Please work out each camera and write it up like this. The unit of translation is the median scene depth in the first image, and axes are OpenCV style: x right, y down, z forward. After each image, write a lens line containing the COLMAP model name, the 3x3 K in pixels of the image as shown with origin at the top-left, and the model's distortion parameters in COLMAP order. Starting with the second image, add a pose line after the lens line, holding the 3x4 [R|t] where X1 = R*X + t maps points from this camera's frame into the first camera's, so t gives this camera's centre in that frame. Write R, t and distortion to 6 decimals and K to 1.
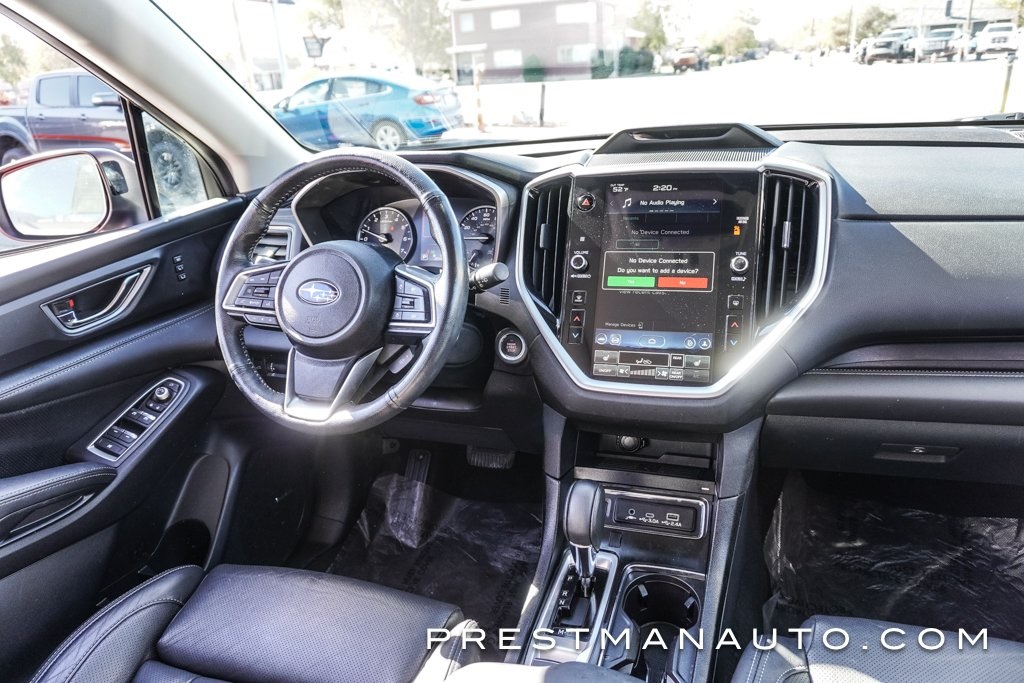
lens RADIAL K [[686.7, 0, 517.1], [0, 686.7, 340.6], [0, 0, 1]] dist [-0.032834, 0.019809]
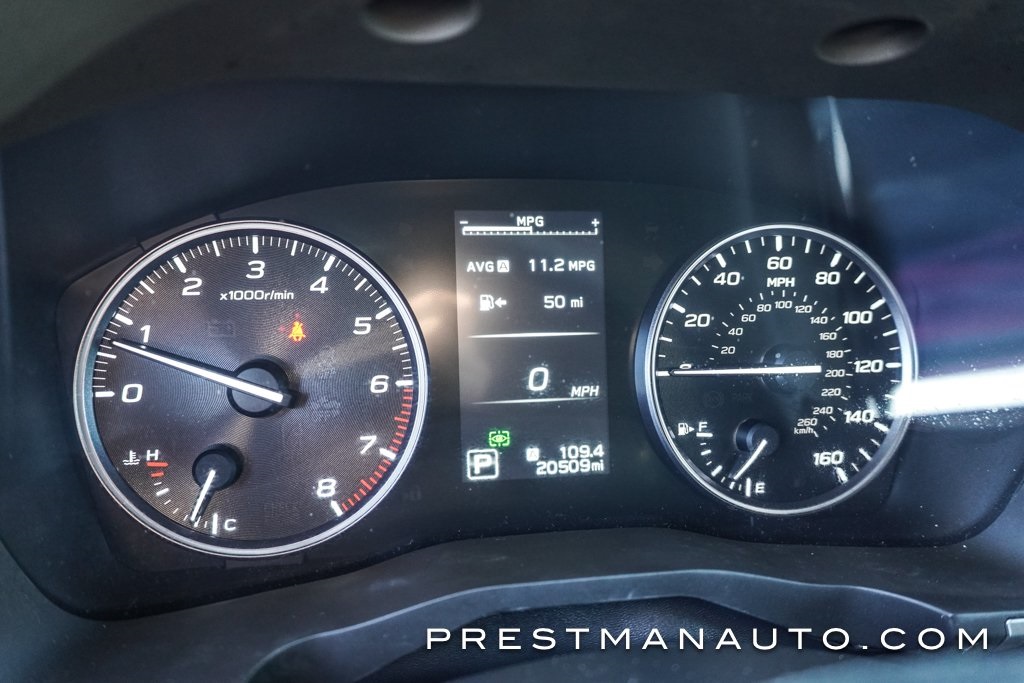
lens RADIAL K [[805.1, 0, 508.3], [0, 805.1, 349.1], [0, 0, 1]] dist [0.022607, 0.001626]
pose [[0.857362, -0.068626, 0.510119, -0.317322], [0.078389, 0.996920, 0.002367, -0.198874], [-0.508710, 0.037958, 0.860101, 0.999875]]
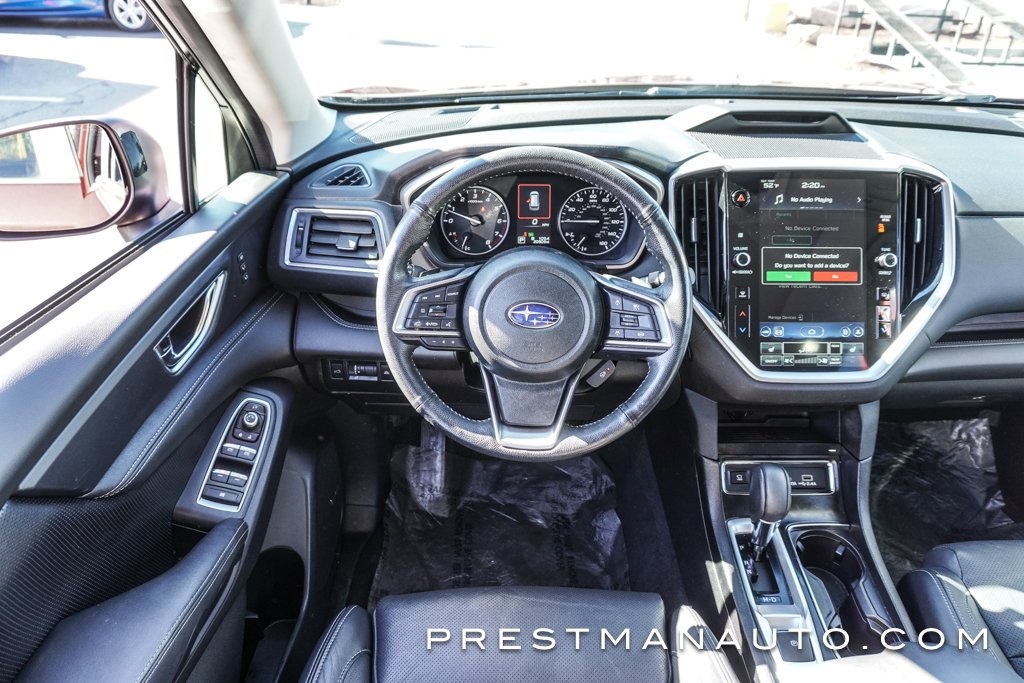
lens RADIAL K [[686.7, 0, 514.5], [0, 686.7, 338.6], [0, 0, 1]] dist [-0.032834, 0.019809]
pose [[0.942248, -0.095262, 0.321083, -0.584511], [0.043686, 0.985463, 0.164176, -0.182497], [-0.332055, -0.140668, 0.932712, 0.133143]]
